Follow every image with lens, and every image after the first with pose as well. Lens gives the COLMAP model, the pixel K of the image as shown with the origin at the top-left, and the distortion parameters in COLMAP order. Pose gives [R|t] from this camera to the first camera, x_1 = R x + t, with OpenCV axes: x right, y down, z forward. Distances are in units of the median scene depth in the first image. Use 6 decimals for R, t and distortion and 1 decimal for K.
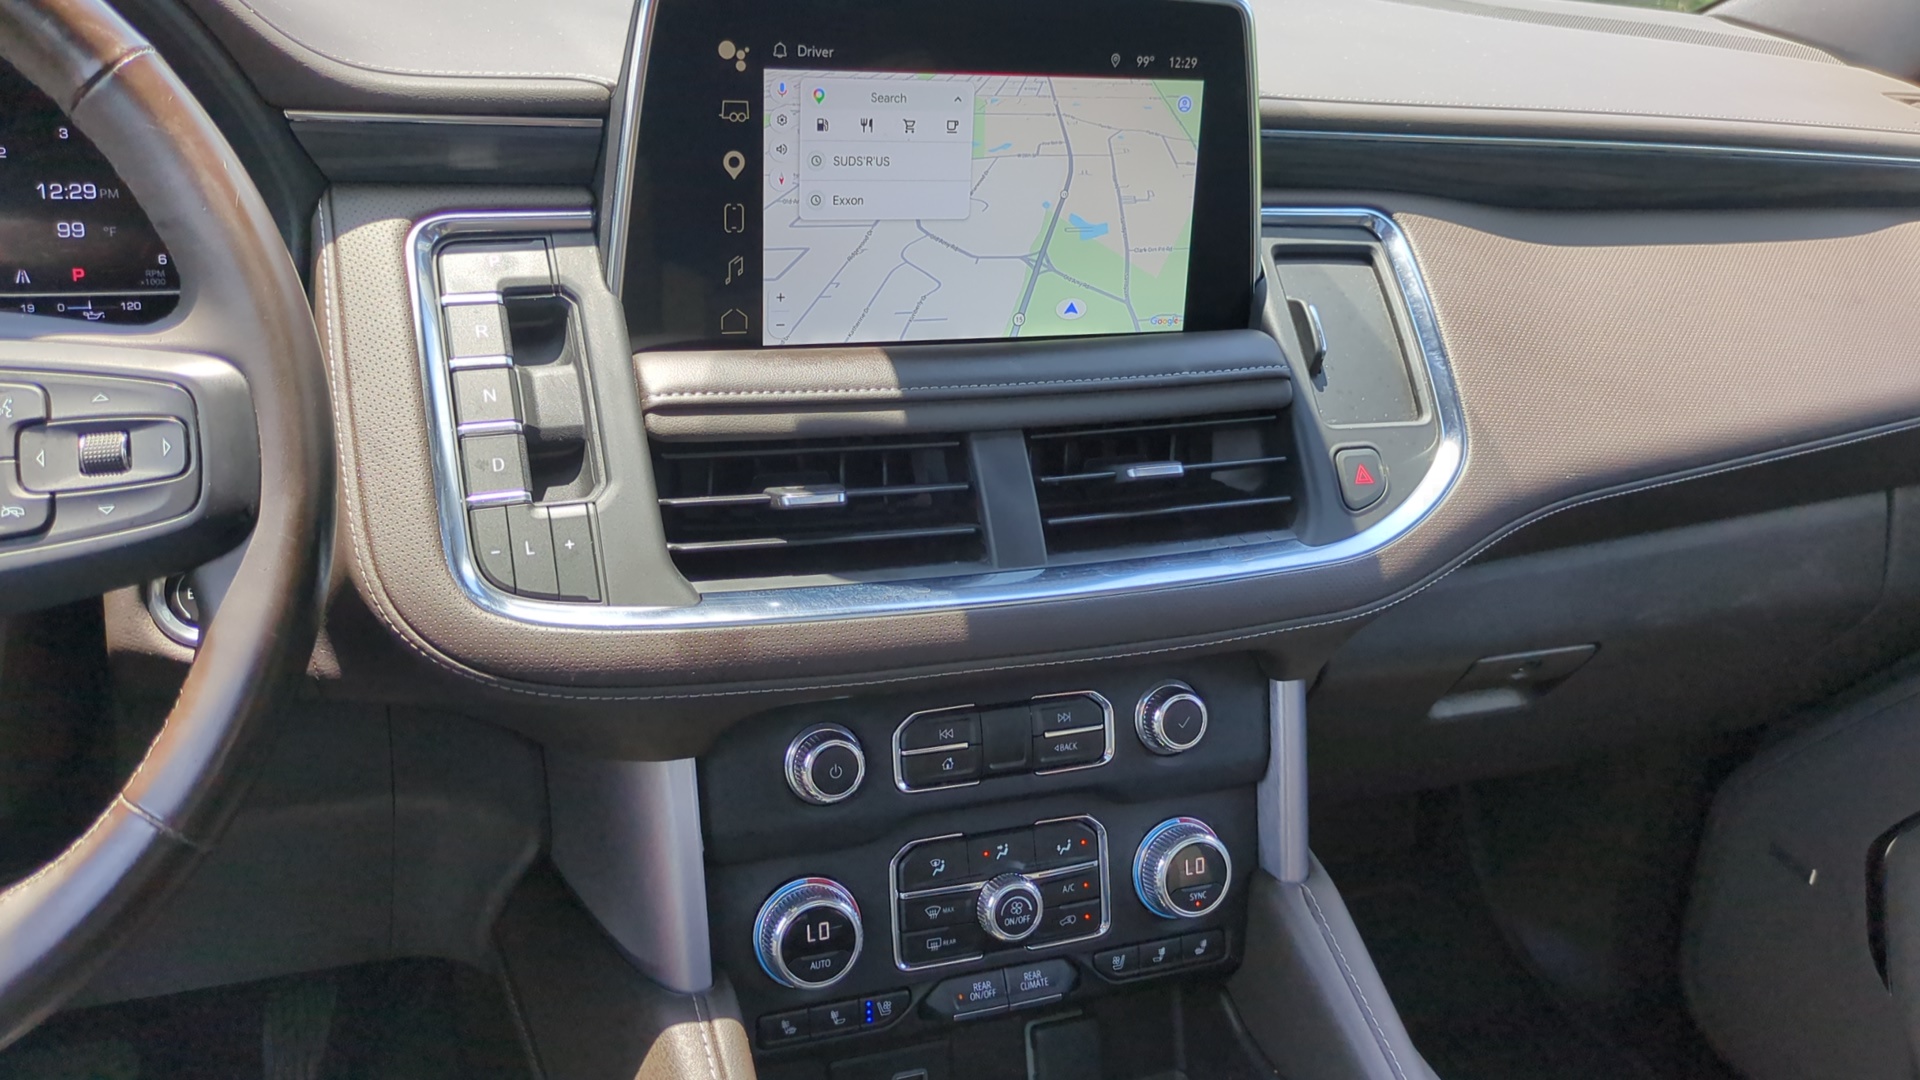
lens RADIAL K [[1722.0, 0, 963.8], [0, 1722.0, 522.6], [0, 0, 1]] dist [0.028072, -0.004184]
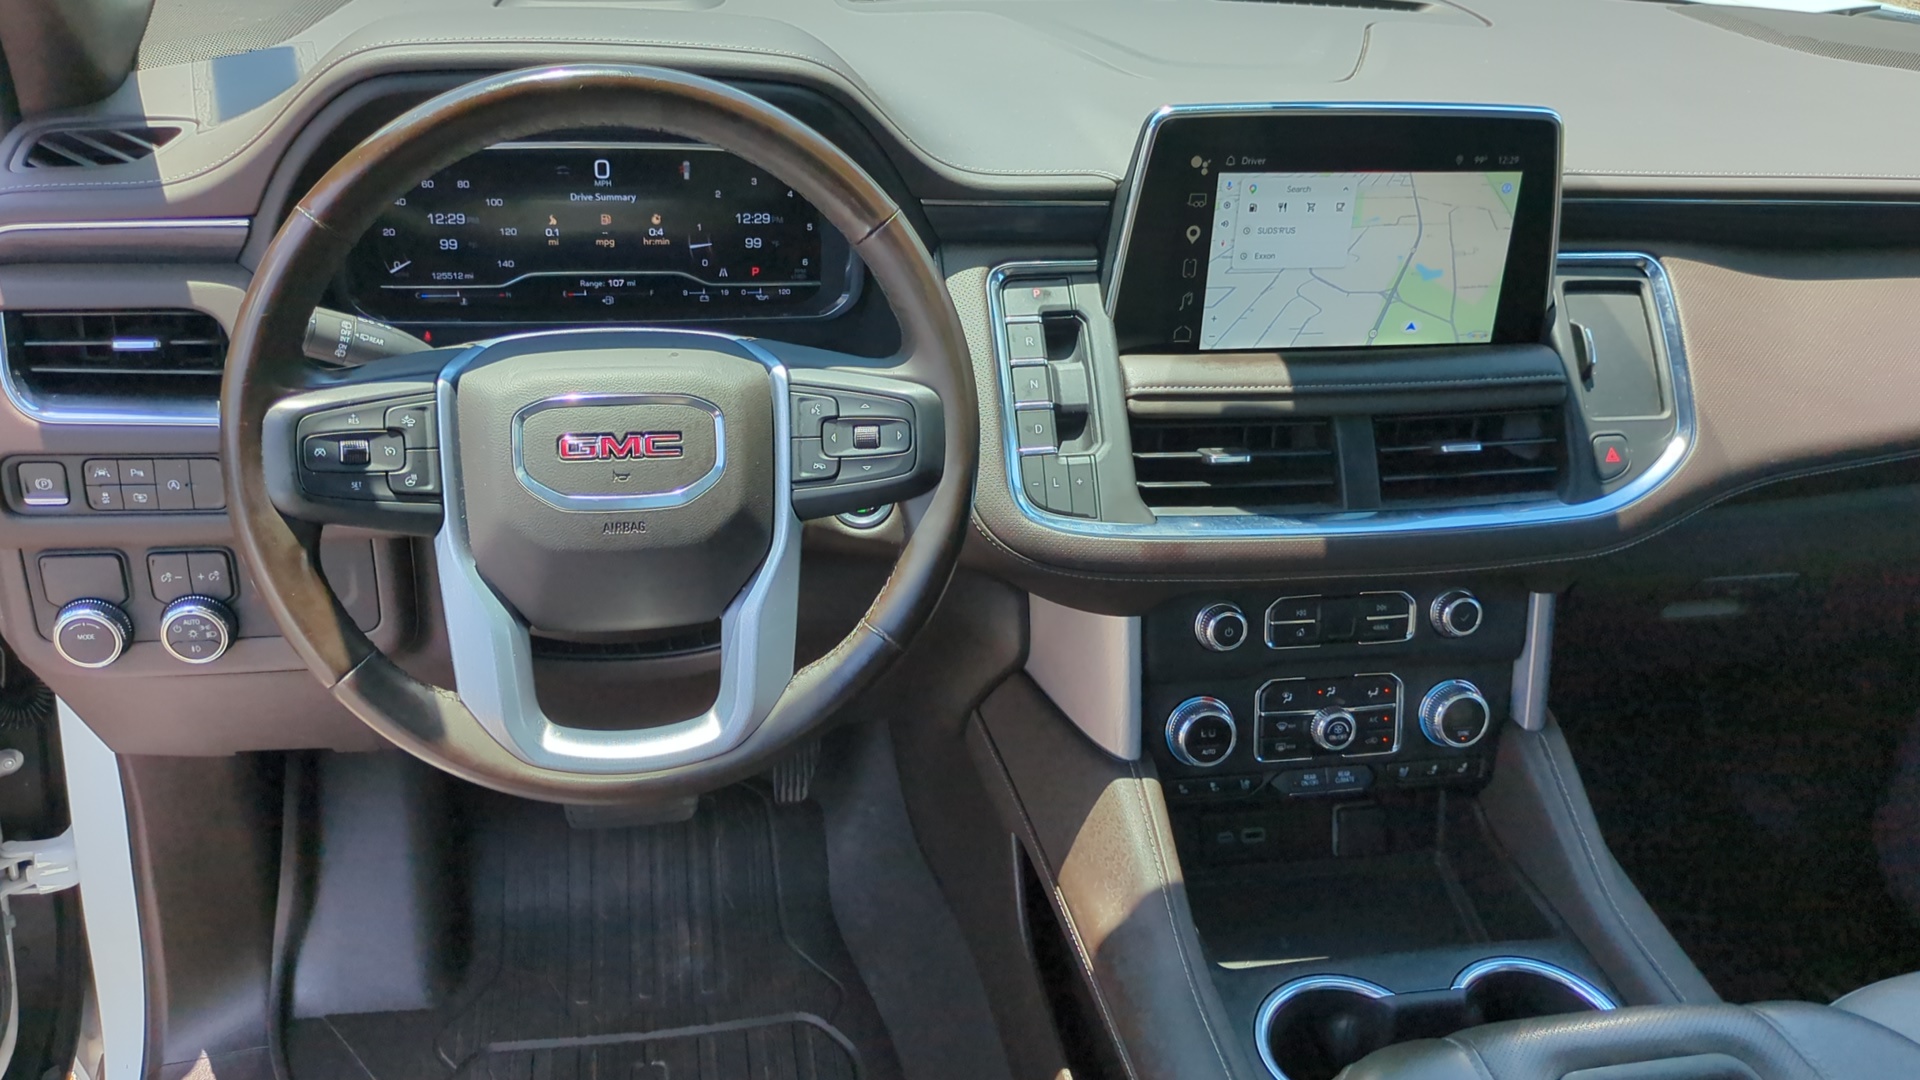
lens RADIAL K [[1659.6, 0, 960.0], [0, 1659.6, 540.0], [0, 0, 1]] dist [0.026717, -0.001549]
pose [[0.982857, 0.077432, -0.167322, -0.064192], [-0.057277, 0.990865, 0.122093, -0.099602], [0.175247, -0.110416, 0.978313, -0.464379]]
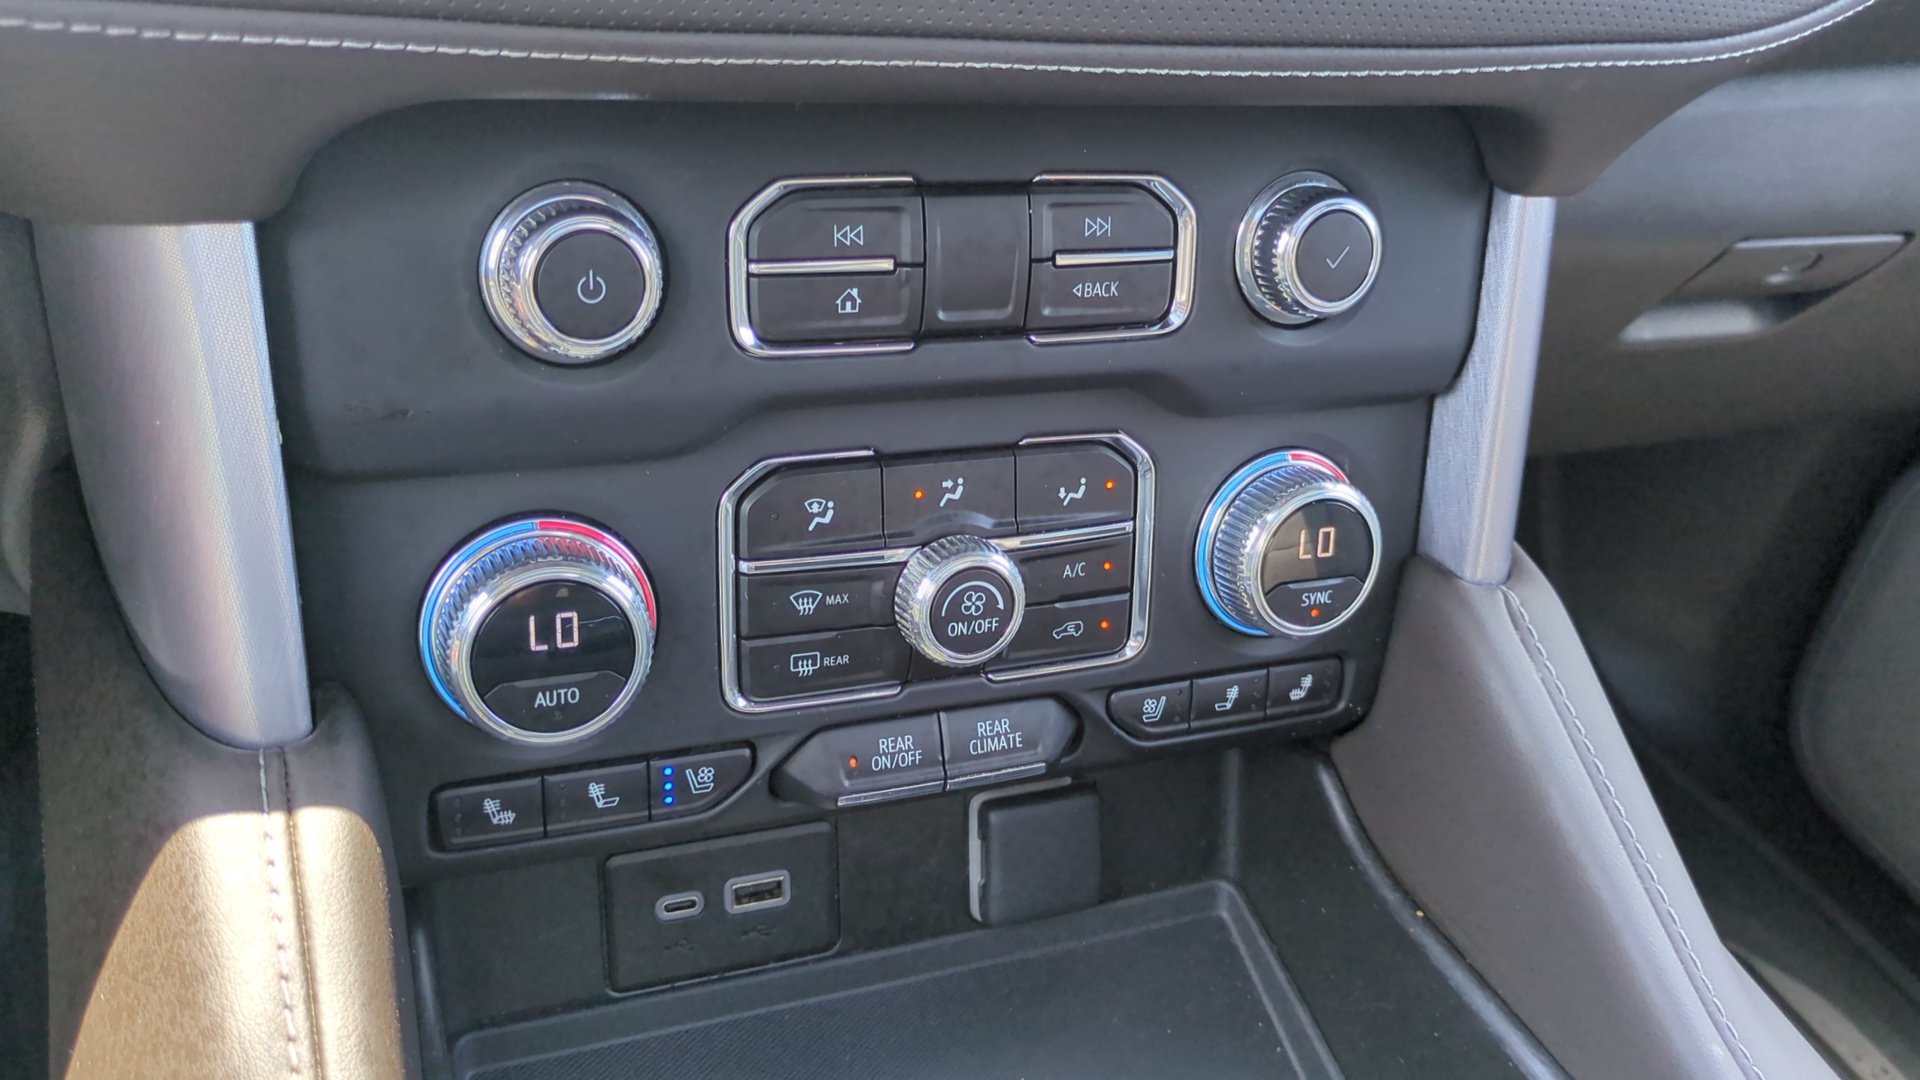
lens RADIAL K [[1690.2, 0, 917.9], [0, 1690.2, 538.6], [0, 0, 1]] dist [0.031118, 0.002084]
pose [[0.998228, 0.058813, 0.009071, 0.009027], [-0.059439, 0.978076, 0.199588, 0.108038], [0.002866, -0.199773, 0.979838, 0.522691]]
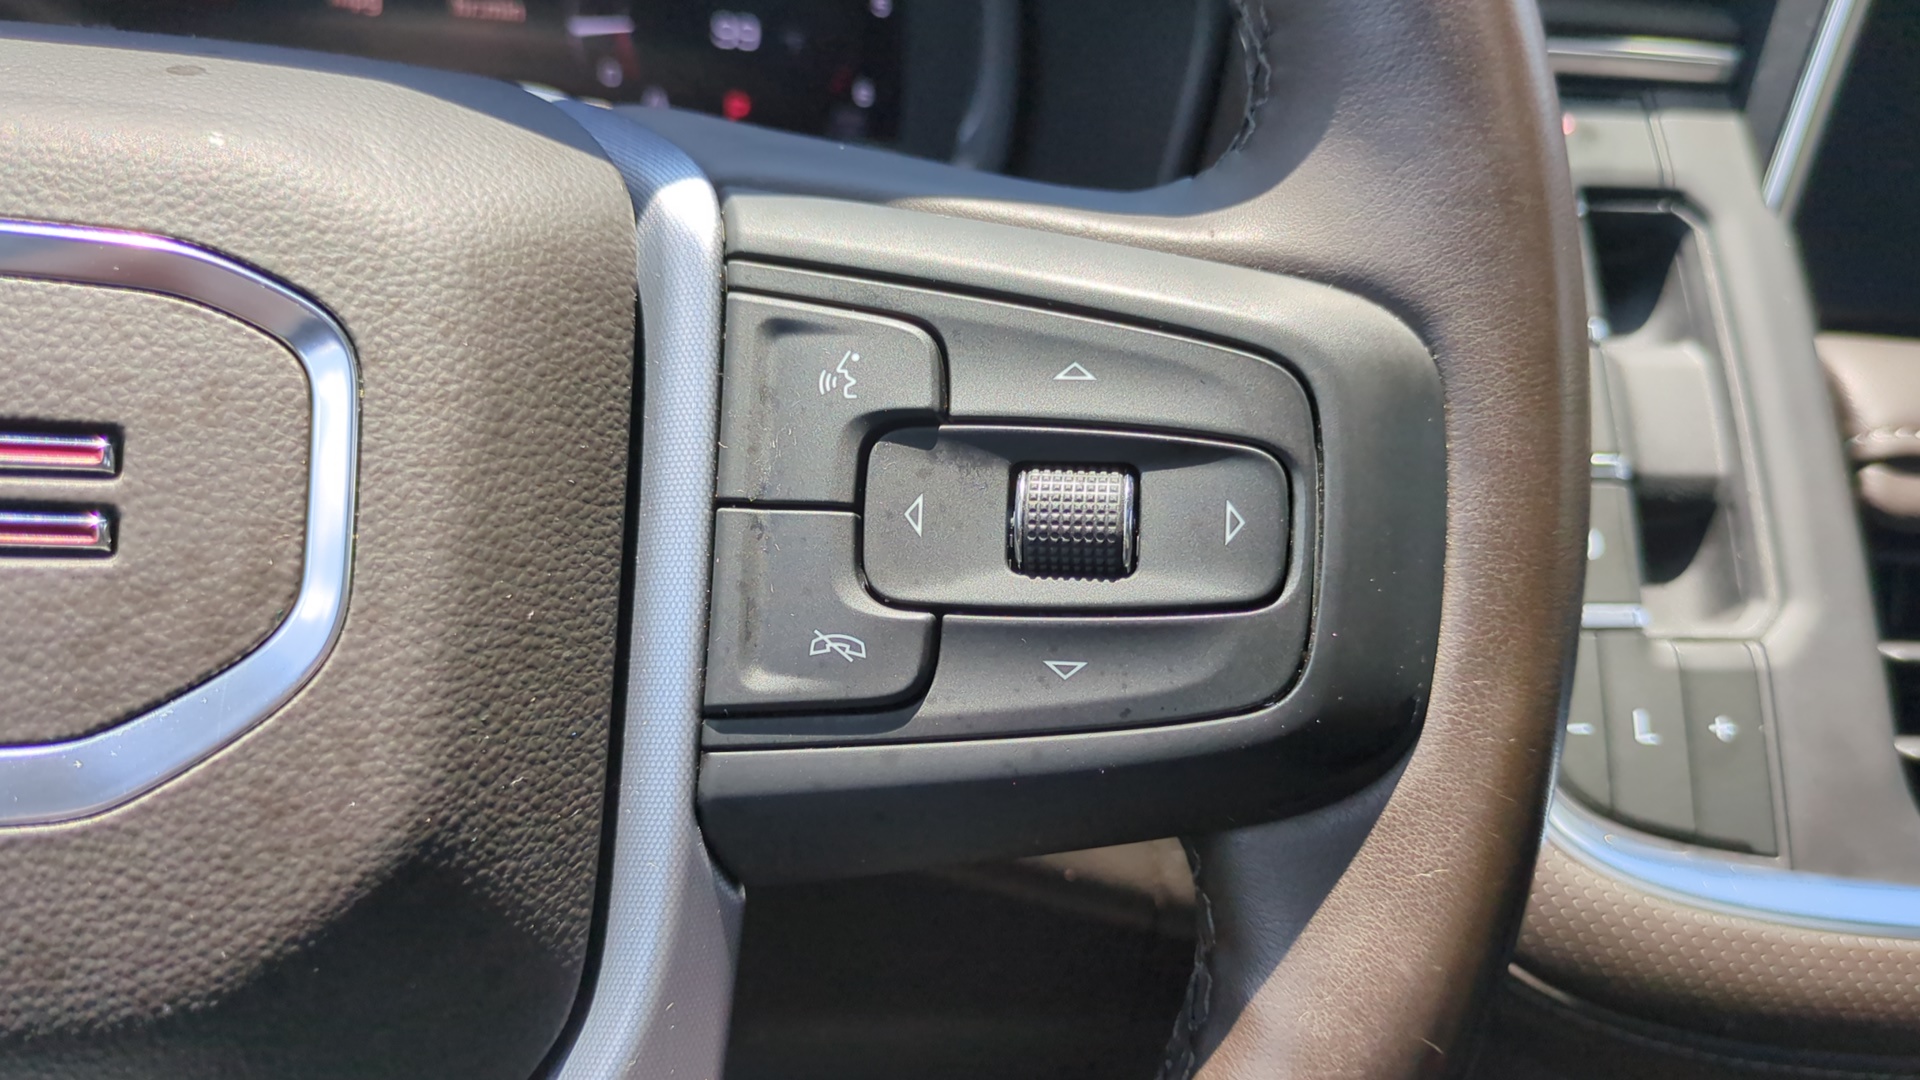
lens RADIAL K [[1690.2, 0, 917.9], [0, 1690.2, 538.6], [0, 0, 1]] dist [0.031118, 0.002084]
pose [[0.963477, 0.124195, -0.237251, -0.289312], [-0.114322, 0.991921, 0.054983, -0.034371], [0.242163, -0.025852, 0.969891, 0.416363]]
